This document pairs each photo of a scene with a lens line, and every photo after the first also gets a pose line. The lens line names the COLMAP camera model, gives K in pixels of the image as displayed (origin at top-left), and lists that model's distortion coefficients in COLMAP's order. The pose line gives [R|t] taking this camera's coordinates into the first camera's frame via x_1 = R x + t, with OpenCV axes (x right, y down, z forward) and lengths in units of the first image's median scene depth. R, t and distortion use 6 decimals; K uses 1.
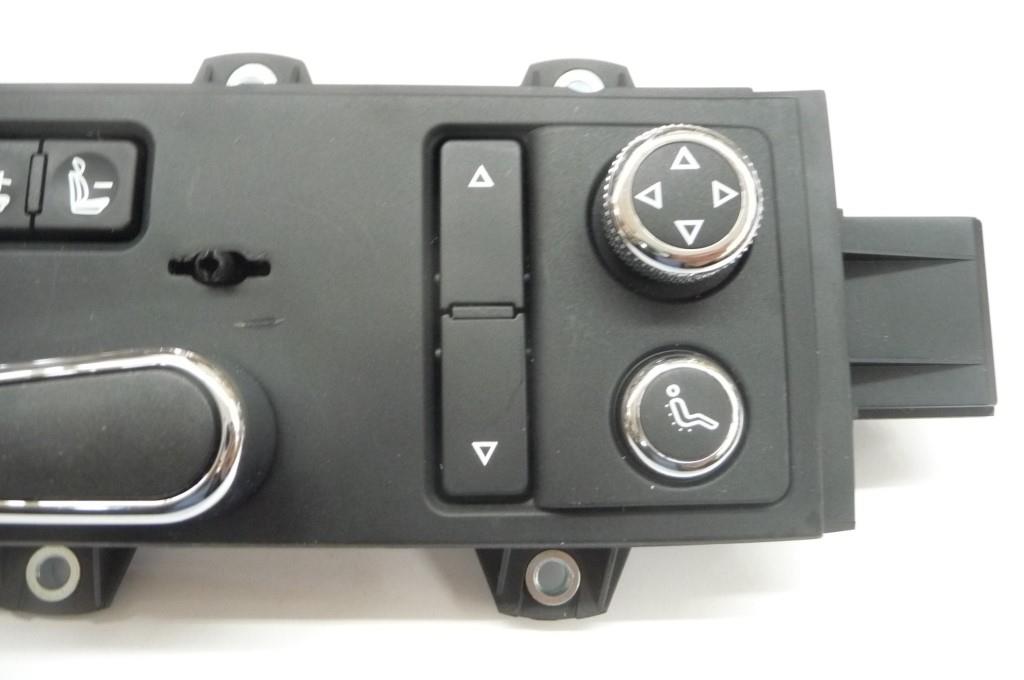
lens RADIAL K [[820.5, 0, 512.0], [0, 820.5, 340.0], [0, 0, 1]] dist [-0.044704, 0.003459]
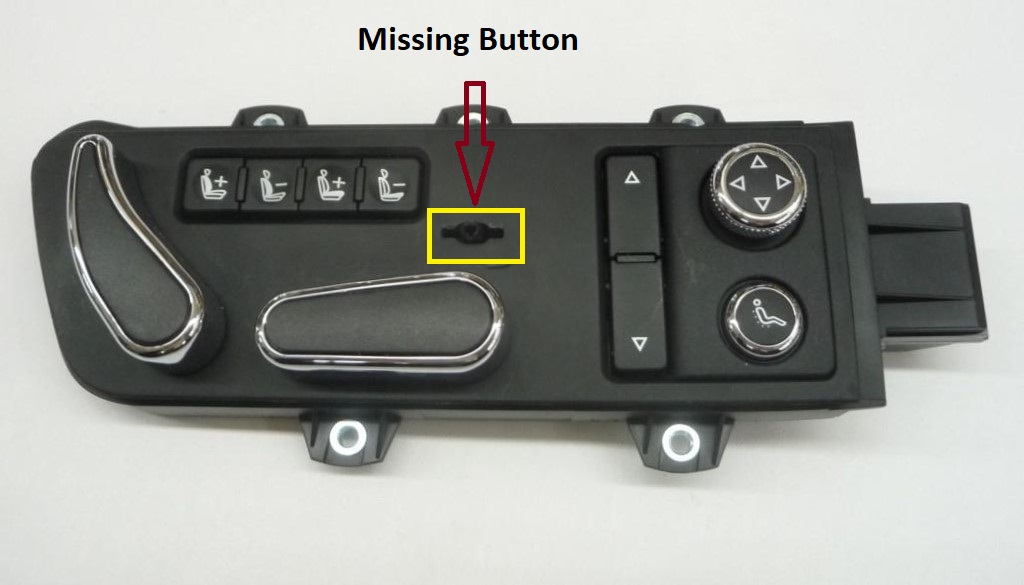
lens RADIAL K [[953.0, 0, 512.9], [0, 953.0, 270.8], [0, 0, 1]] dist [-0.042260, 0.000889]
pose [[0.997741, -0.010286, -0.066392, -0.153030], [-0.000104, 0.987972, -0.154634, 0.279596], [0.067184, 0.154292, 0.985738, -0.858220]]
